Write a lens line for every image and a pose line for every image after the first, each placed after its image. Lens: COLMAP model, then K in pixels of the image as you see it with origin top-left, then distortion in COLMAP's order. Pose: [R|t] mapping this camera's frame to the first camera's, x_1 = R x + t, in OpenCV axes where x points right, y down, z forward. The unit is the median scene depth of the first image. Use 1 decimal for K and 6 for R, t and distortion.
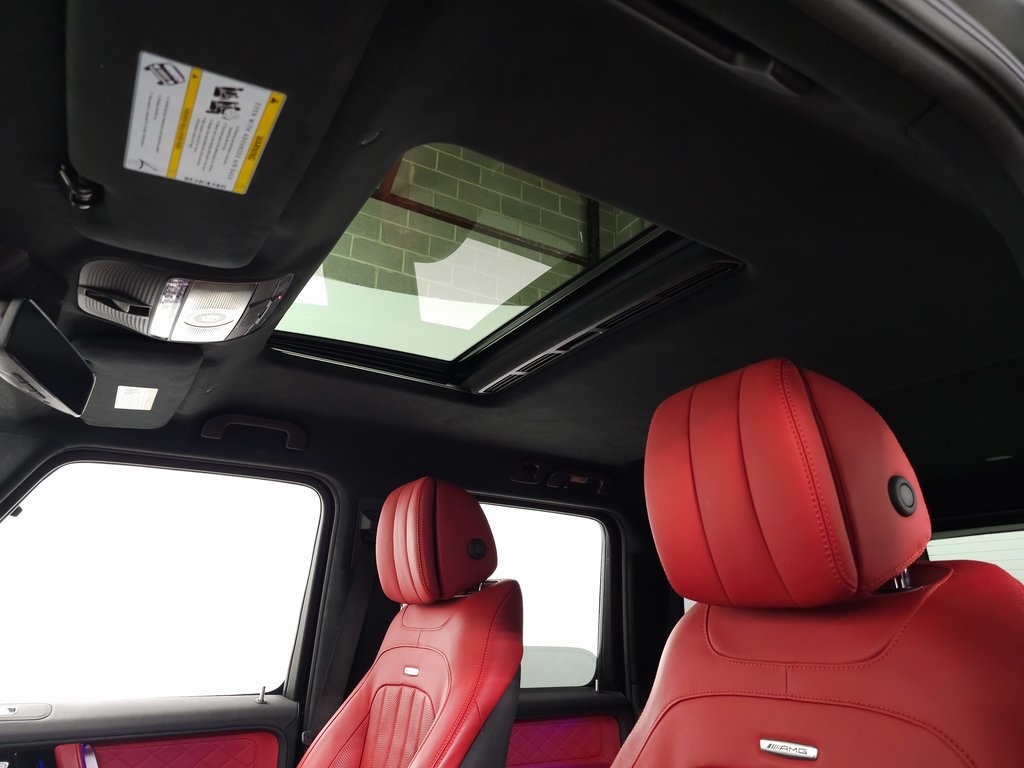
lens RADIAL K [[688.4, 0, 506.2], [0, 688.4, 381.8], [0, 0, 1]] dist [0.025227, -0.003970]
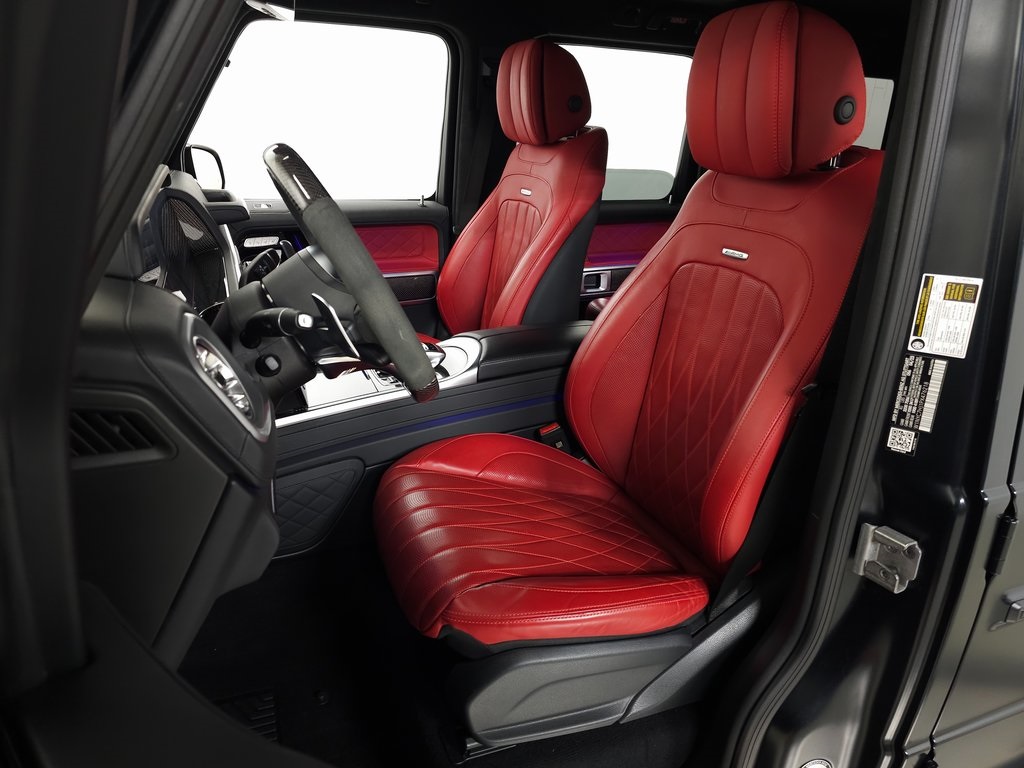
lens RADIAL K [[686.8, 0, 497.8], [0, 686.8, 385.6], [0, 0, 1]] dist [0.024382, -0.004549]
pose [[0.986690, 0.072278, -0.145668, 0.039951], [0.039376, 0.762936, 0.645274, -0.189311], [0.157774, -0.642421, 0.749935, -0.319865]]
